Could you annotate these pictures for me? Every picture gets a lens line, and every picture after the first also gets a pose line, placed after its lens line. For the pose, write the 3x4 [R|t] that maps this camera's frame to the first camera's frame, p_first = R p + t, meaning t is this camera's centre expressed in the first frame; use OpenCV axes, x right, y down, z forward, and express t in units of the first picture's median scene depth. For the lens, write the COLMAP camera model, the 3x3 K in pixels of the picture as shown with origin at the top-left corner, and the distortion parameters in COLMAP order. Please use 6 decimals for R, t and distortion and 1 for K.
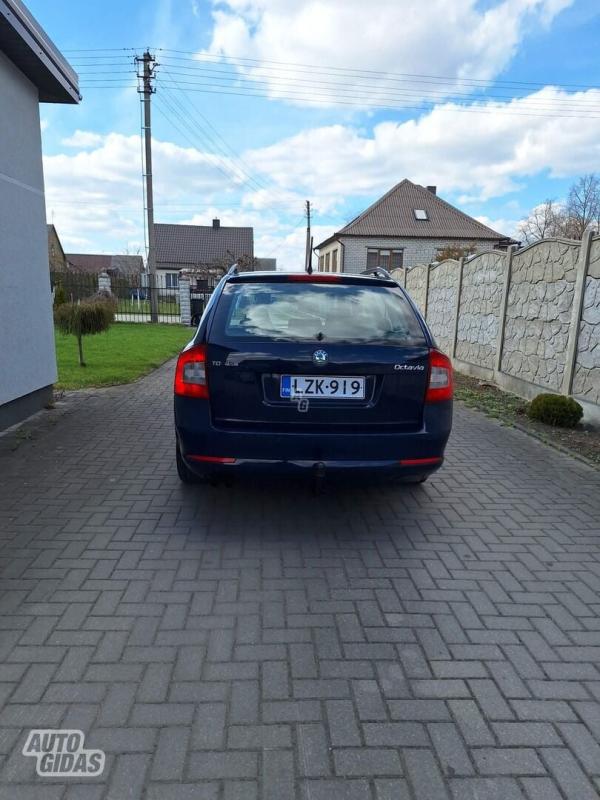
lens RADIAL K [[567.6, 0, 297.9], [0, 567.6, 404.1], [0, 0, 1]] dist [0.036152, -0.042662]
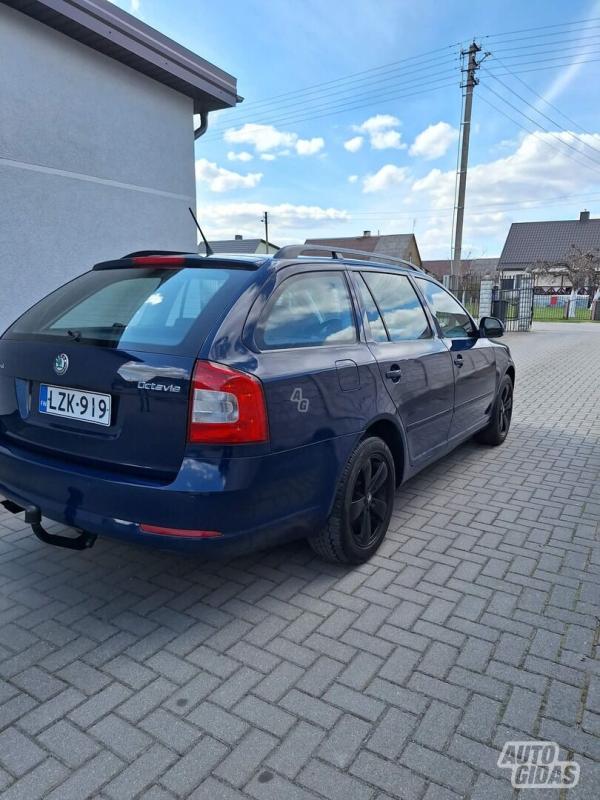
lens RADIAL K [[567.6, 0, 292.0], [0, 567.6, 400.1], [0, 0, 1]] dist [0.036152, -0.042662]
pose [[0.814020, 0.089546, -0.573893, 0.288302], [-0.097360, 0.995101, 0.017172, -0.030982], [0.572619, 0.041896, 0.818750, 0.223742]]
